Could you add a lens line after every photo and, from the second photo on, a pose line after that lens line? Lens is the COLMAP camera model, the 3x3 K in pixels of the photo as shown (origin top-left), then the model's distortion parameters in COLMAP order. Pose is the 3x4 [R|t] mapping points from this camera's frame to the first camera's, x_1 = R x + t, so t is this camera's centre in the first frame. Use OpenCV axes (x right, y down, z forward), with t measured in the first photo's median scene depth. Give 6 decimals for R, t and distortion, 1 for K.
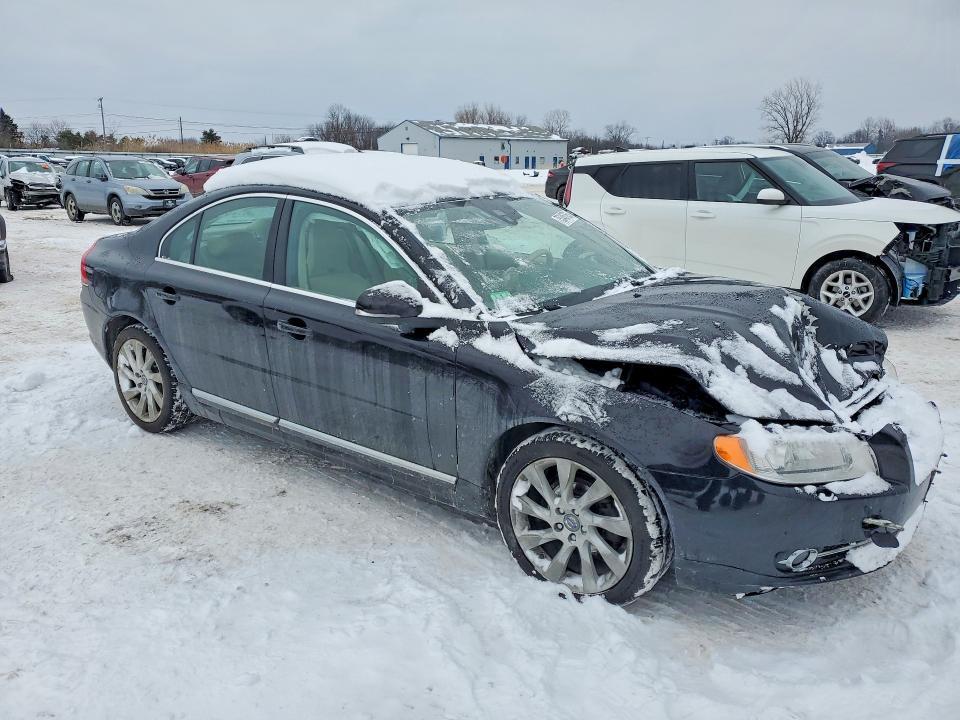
lens RADIAL K [[756.8, 0, 478.4], [0, 756.8, 361.7], [0, 0, 1]] dist [0.035297, -0.006497]
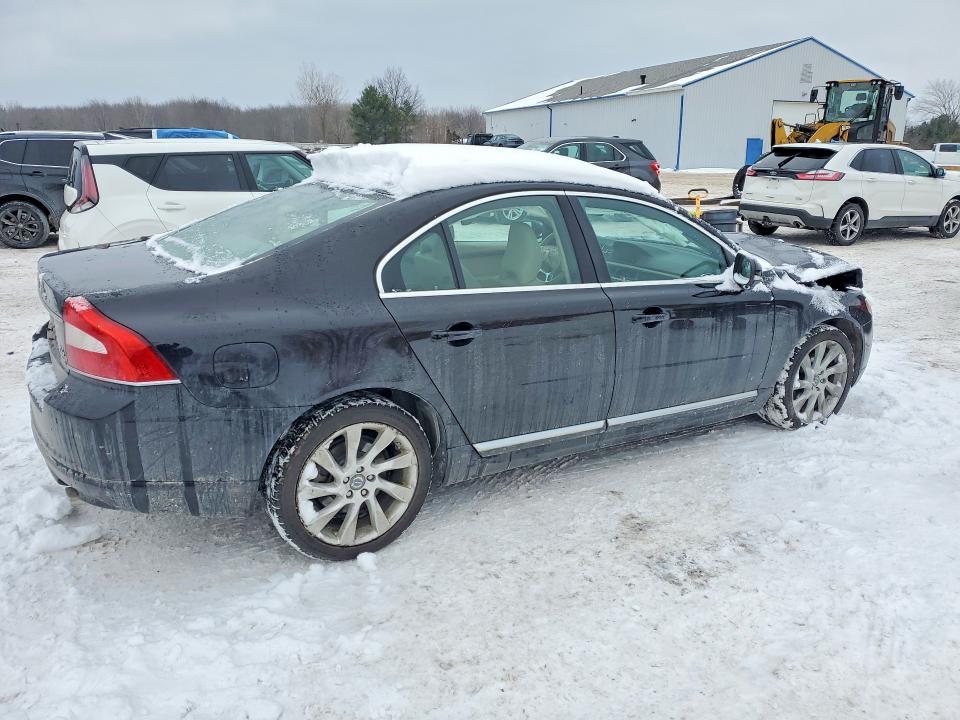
lens RADIAL K [[756.8, 0, 479.1], [0, 756.8, 358.0], [0, 0, 1]] dist [0.035297, -0.006497]
pose [[0.360482, -0.239938, 0.901378, -1.180889], [0.231011, 0.959209, 0.162946, -0.197894], [-0.903707, 0.149489, 0.401206, 0.747818]]
